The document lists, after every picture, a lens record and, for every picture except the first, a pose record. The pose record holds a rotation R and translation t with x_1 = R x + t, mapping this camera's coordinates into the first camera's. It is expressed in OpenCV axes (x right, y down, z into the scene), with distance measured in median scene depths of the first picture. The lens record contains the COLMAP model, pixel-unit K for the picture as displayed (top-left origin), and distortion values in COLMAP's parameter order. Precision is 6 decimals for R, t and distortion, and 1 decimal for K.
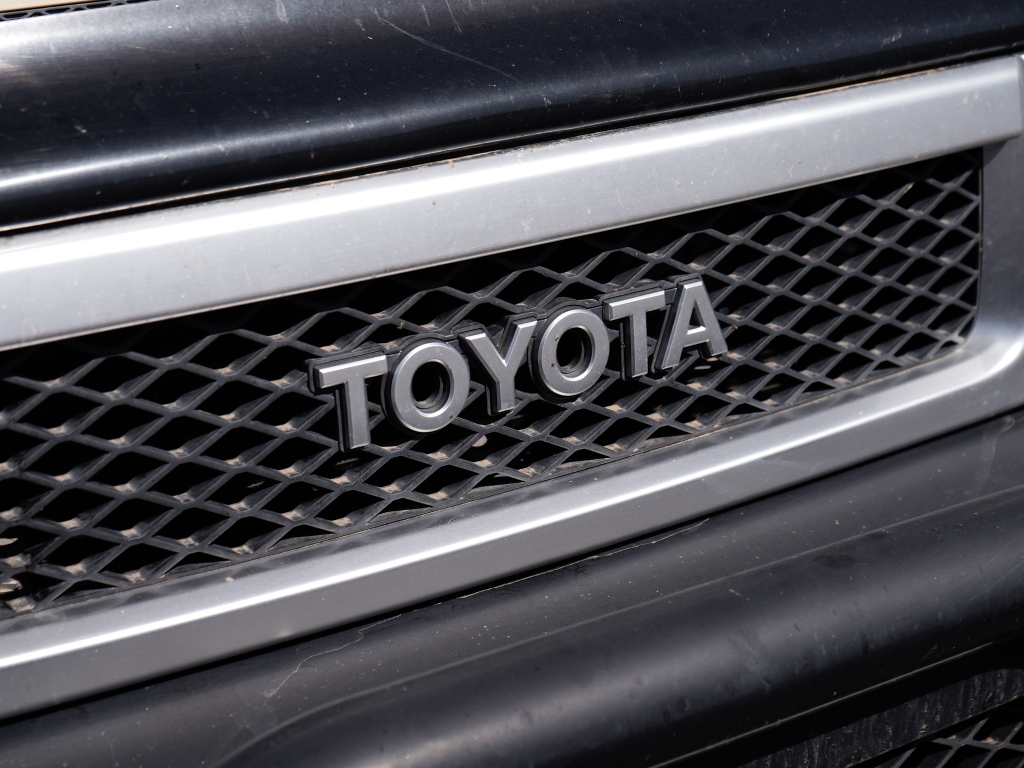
lens RADIAL K [[1937.5, 0, 535.3], [0, 1937.5, 376.1], [0, 0, 1]] dist [-0.029011, 0.000000]
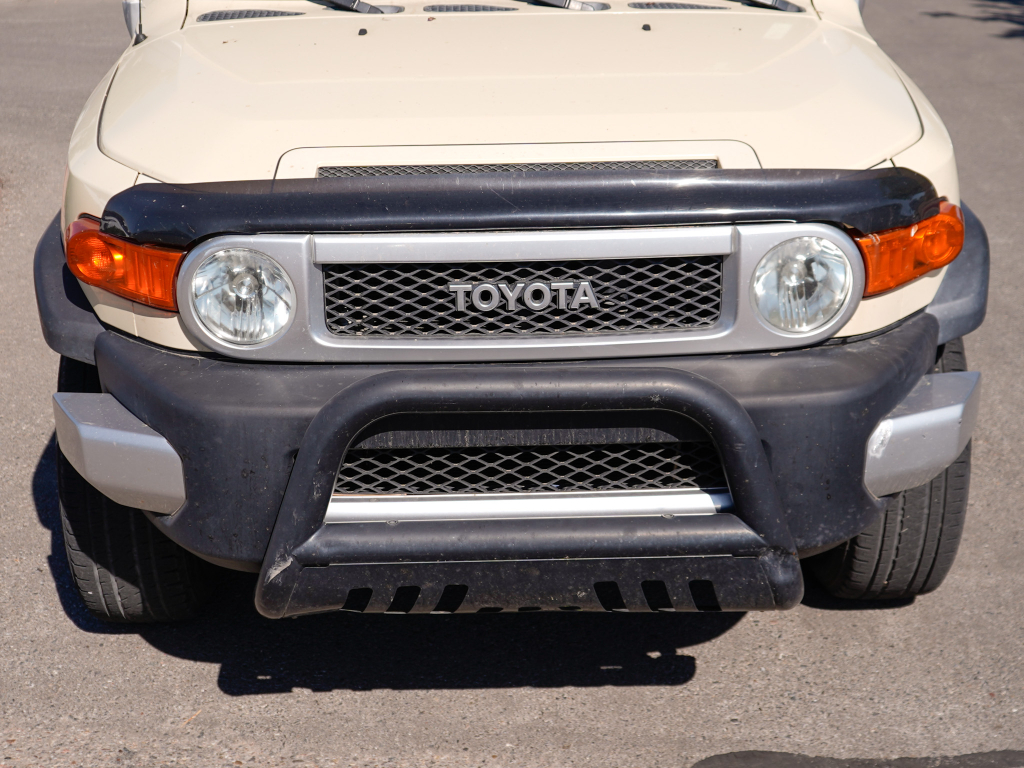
lens RADIAL K [[1680.6, 0, 527.6], [0, 1680.6, 343.2], [0, 0, 1]] dist [-0.032220, 0.000000]
pose [[0.865290, 0.207580, -0.456272, 1.353938], [-0.190669, 0.978106, 0.083396, -0.173584], [0.463594, 0.014836, 0.885924, -1.532992]]
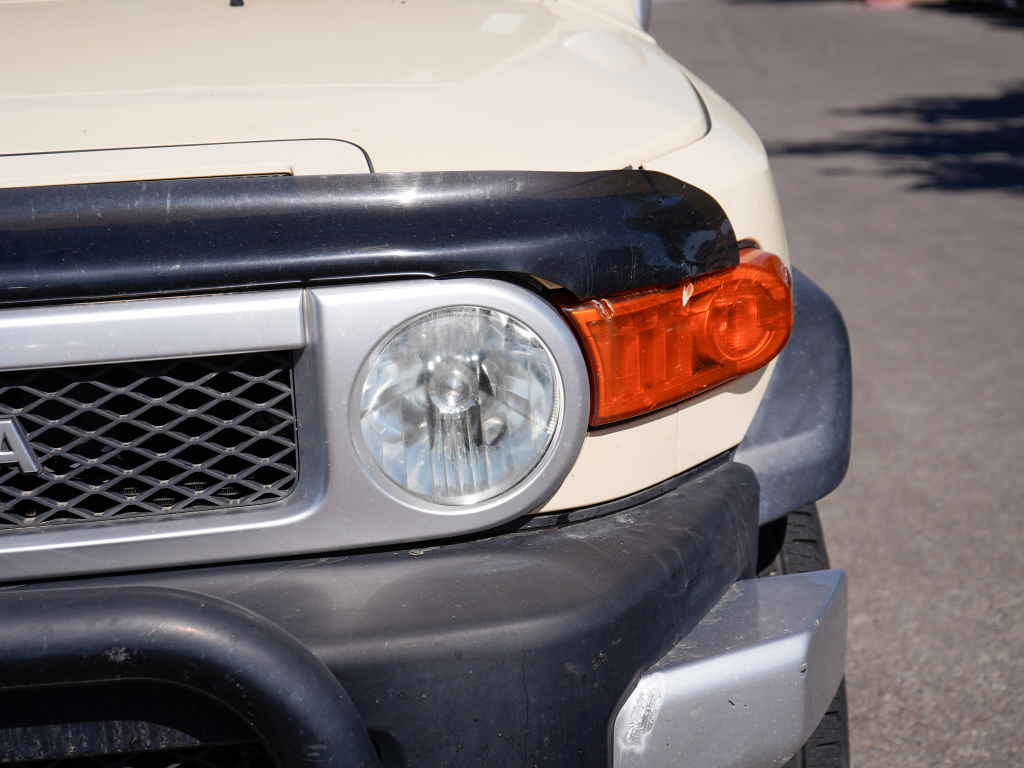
lens RADIAL K [[1937.5, 0, 509.4], [0, 1937.5, 378.4], [0, 0, 1]] dist [-0.029011, 0.000000]
pose [[0.898932, 0.113773, -0.423057, 1.146940], [-0.142599, 0.989089, -0.037004, -0.087947], [0.414230, 0.093592, 0.905347, -0.197908]]
